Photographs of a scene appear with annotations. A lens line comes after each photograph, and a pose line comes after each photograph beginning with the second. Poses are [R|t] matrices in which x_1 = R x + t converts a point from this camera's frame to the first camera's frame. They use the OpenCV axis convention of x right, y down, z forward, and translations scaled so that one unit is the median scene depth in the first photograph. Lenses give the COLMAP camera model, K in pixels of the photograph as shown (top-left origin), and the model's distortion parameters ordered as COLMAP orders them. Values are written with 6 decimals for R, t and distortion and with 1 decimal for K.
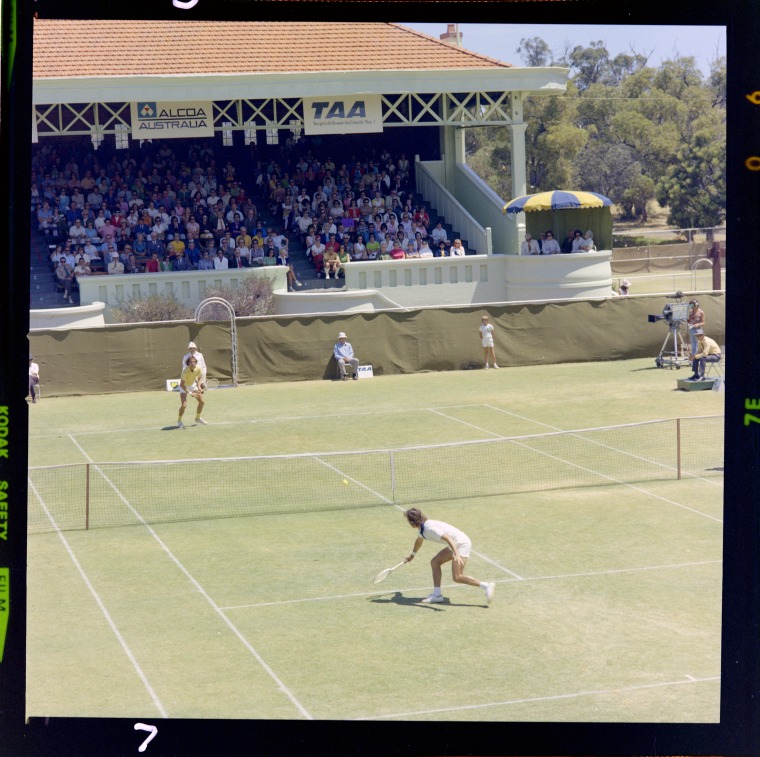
lens RADIAL K [[1851.6, 0, 380.0], [0, 1851.6, 378.5], [0, 0, 1]] dist [0.049976, 0.054378]
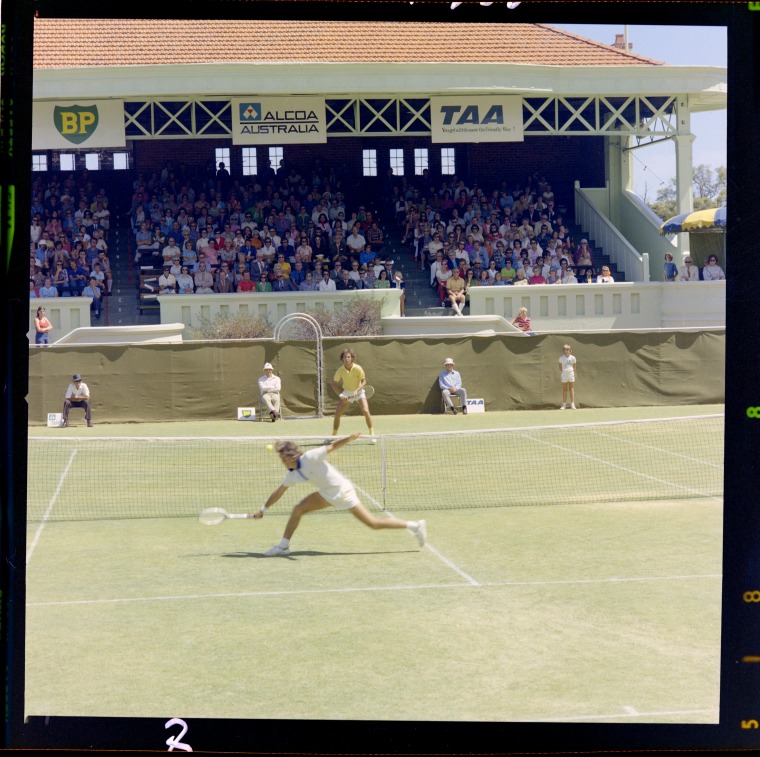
lens RADIAL K [[1851.6, 0, 380.0], [0, 1851.6, 378.5], [0, 0, 1]] dist [0.049976, 0.054378]
pose [[0.990025, 0.019537, -0.139533, 0.059201], [-0.028564, 0.997605, -0.062991, 0.034244], [0.137968, 0.066348, 0.988212, 0.147240]]
